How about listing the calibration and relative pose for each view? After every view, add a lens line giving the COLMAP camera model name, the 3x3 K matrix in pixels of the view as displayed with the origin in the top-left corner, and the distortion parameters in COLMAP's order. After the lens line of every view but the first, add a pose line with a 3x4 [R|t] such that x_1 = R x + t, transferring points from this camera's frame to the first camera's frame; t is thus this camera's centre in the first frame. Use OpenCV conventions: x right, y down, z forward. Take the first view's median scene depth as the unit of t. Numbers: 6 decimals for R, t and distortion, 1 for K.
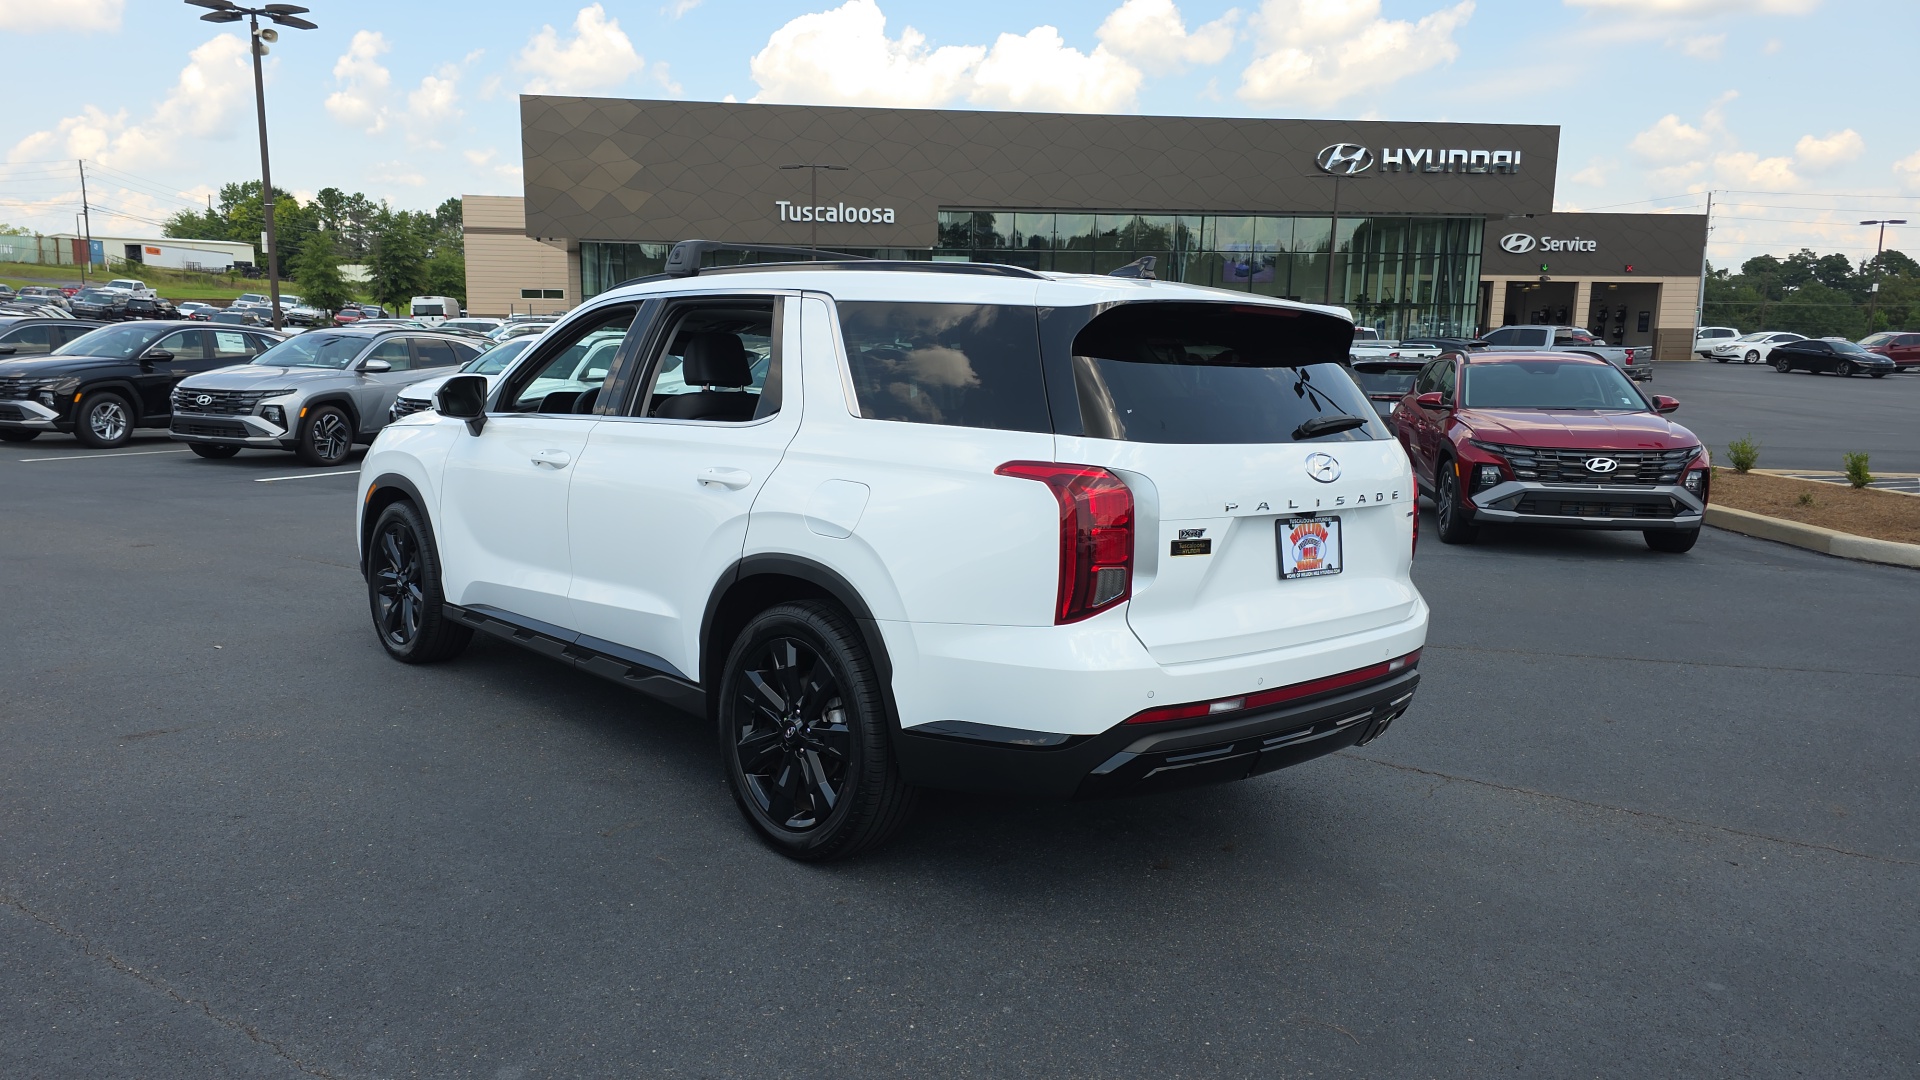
lens RADIAL K [[1319.9, 0, 963.4], [0, 1319.9, 559.6], [0, 0, 1]] dist [0.048479, -0.061064]
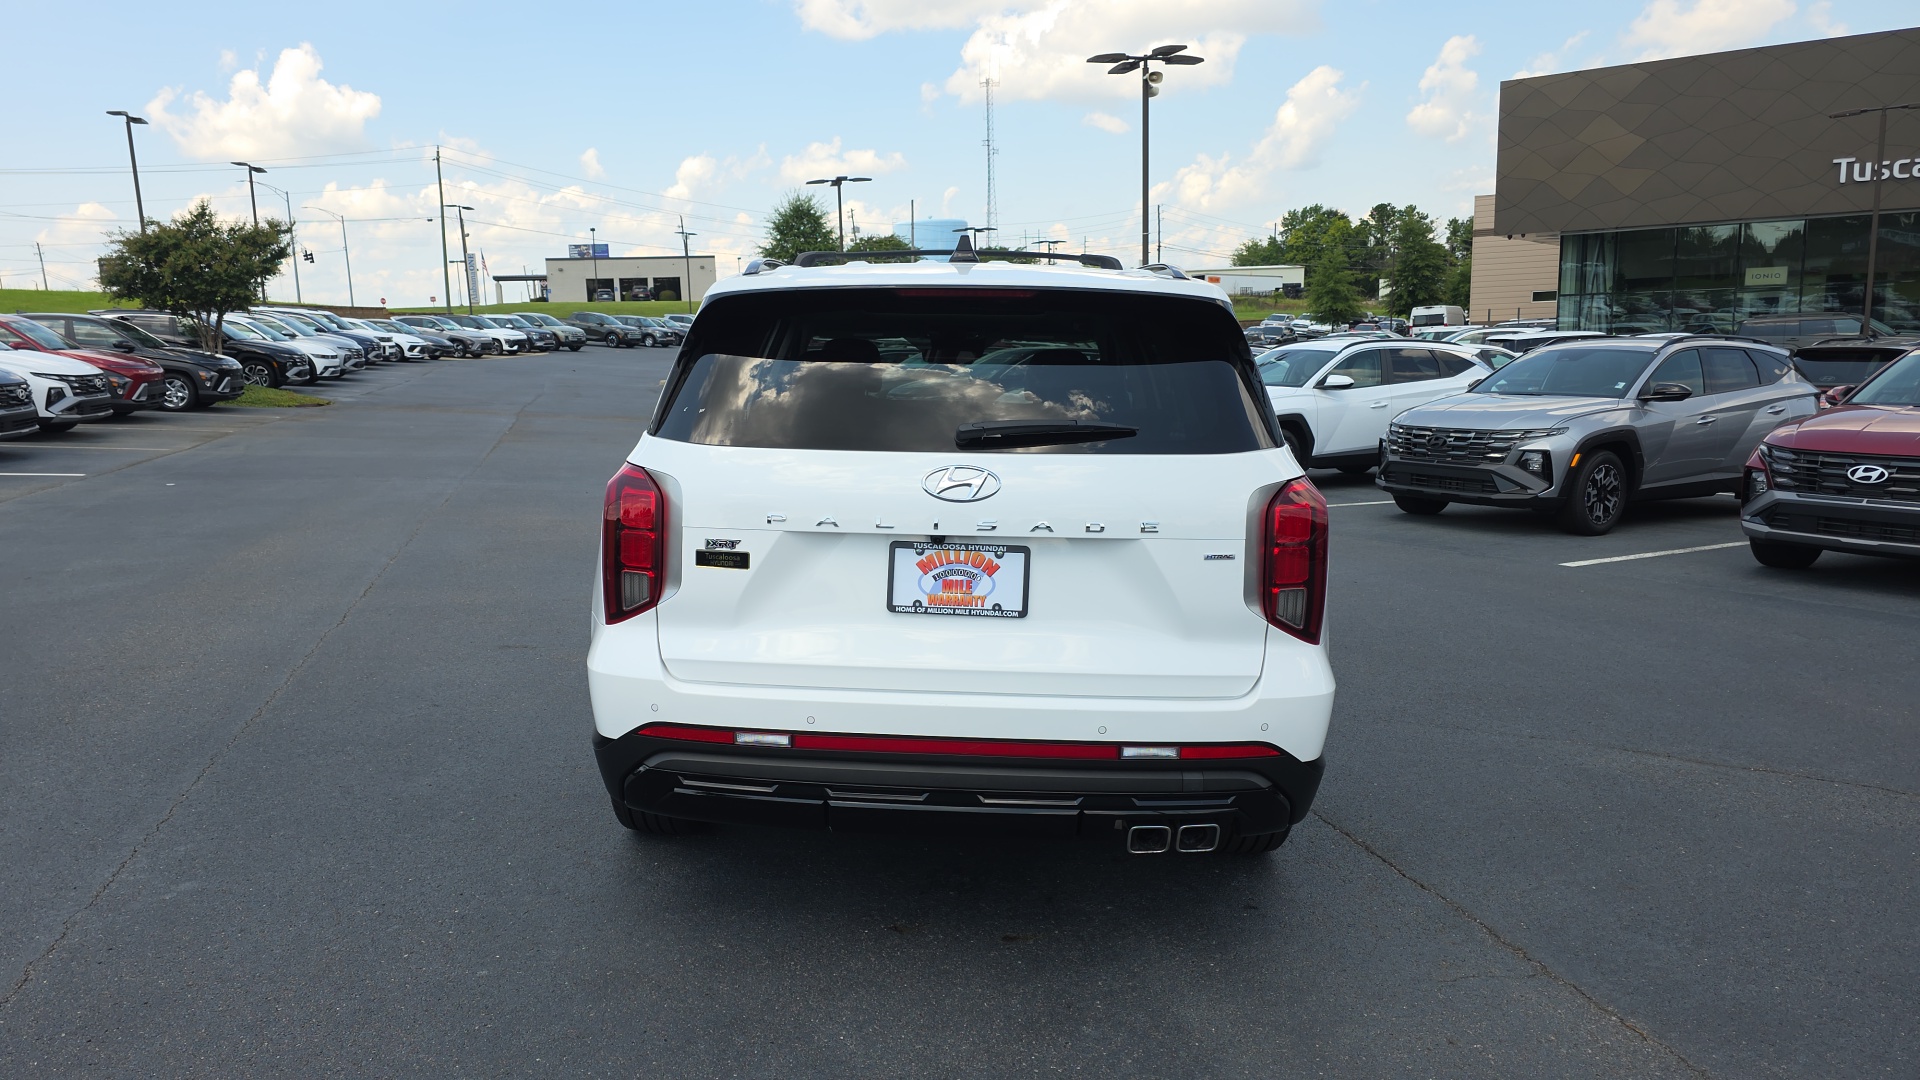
lens RADIAL K [[1326.1, 0, 839.6], [0, 1326.1, 599.2], [0, 0, 1]] dist [0.054003, -0.058835]
pose [[0.673922, 0.104477, -0.731378, 0.150856], [-0.090920, 0.994154, 0.058237, -0.007143], [0.733187, 0.027250, 0.679481, 0.072367]]
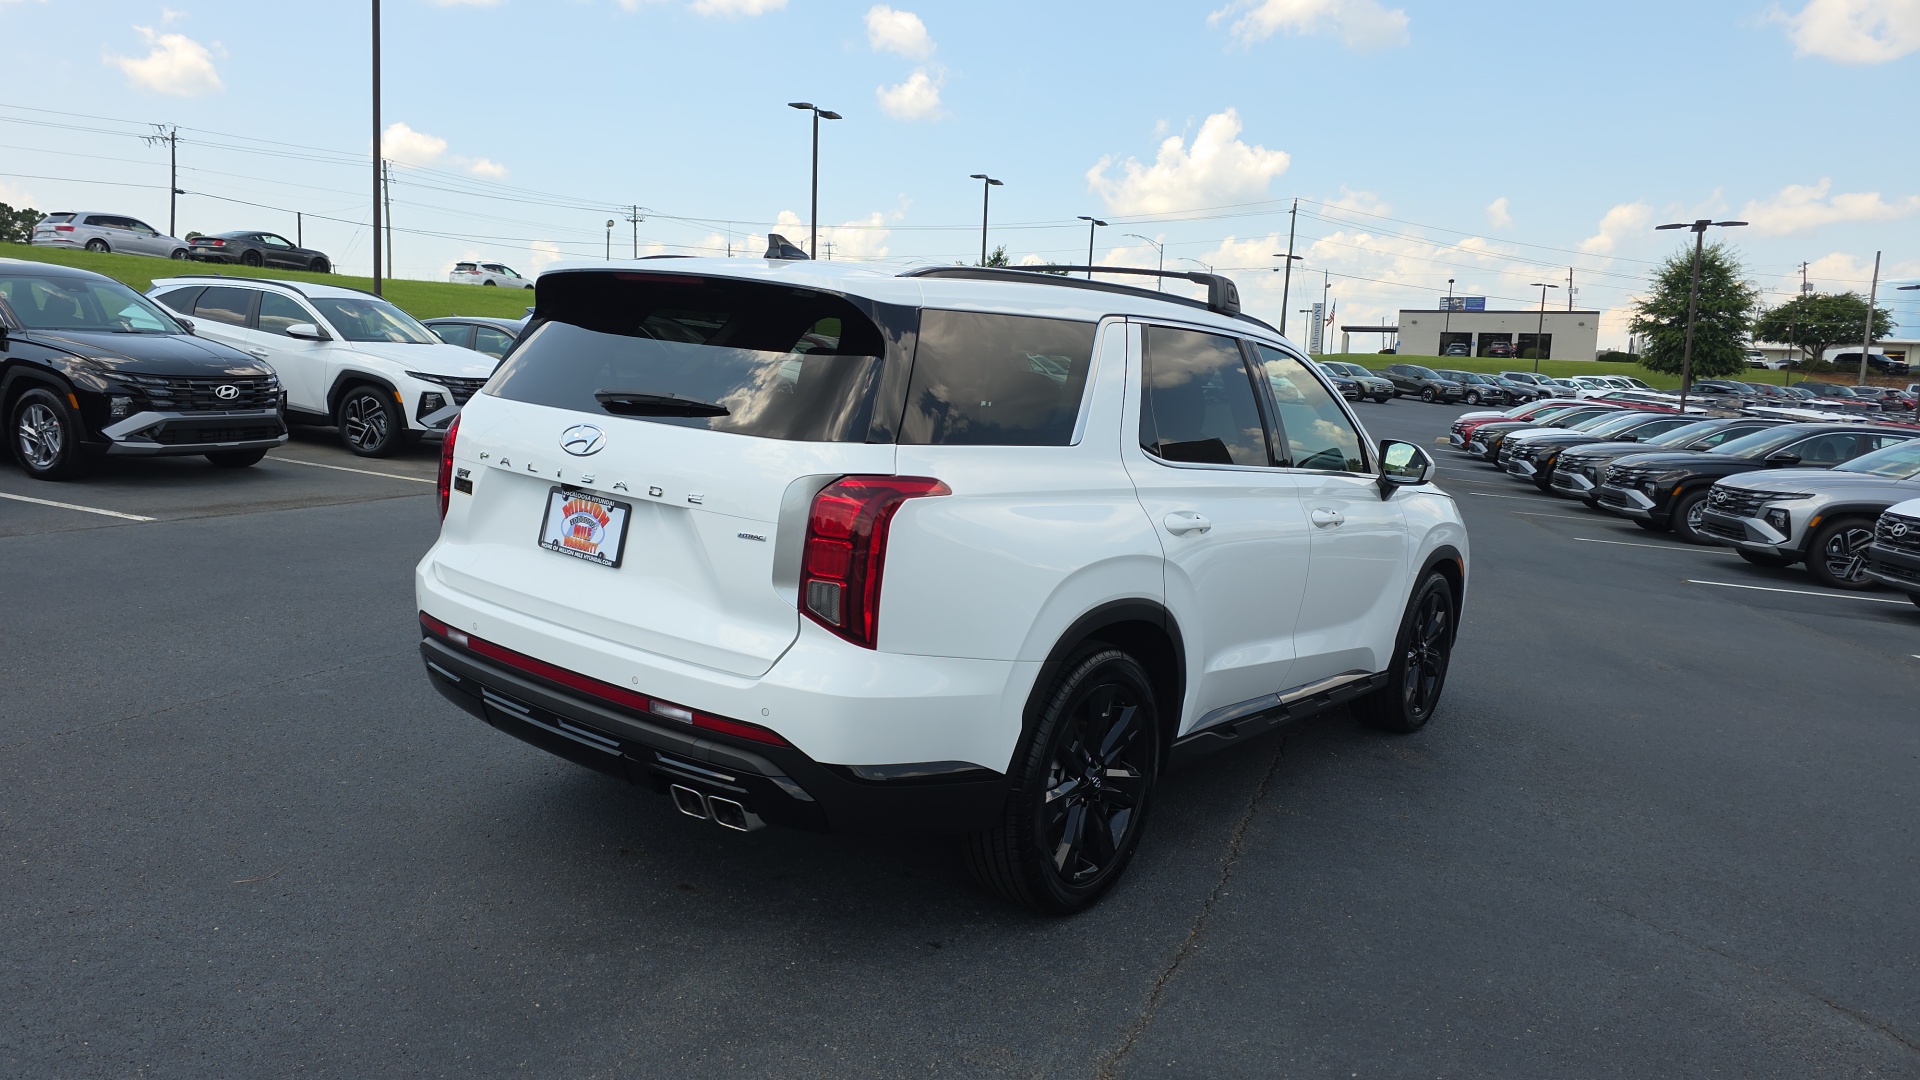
lens RADIAL K [[1290.5, 0, 817.3], [0, 1290.5, 549.1], [0, 0, 1]] dist [0.078841, -0.061529]
pose [[0.097653, 0.117863, -0.988217, 0.217403], [-0.222091, 0.970503, 0.093804, -0.021302], [0.970123, 0.210314, 0.120949, 0.195229]]
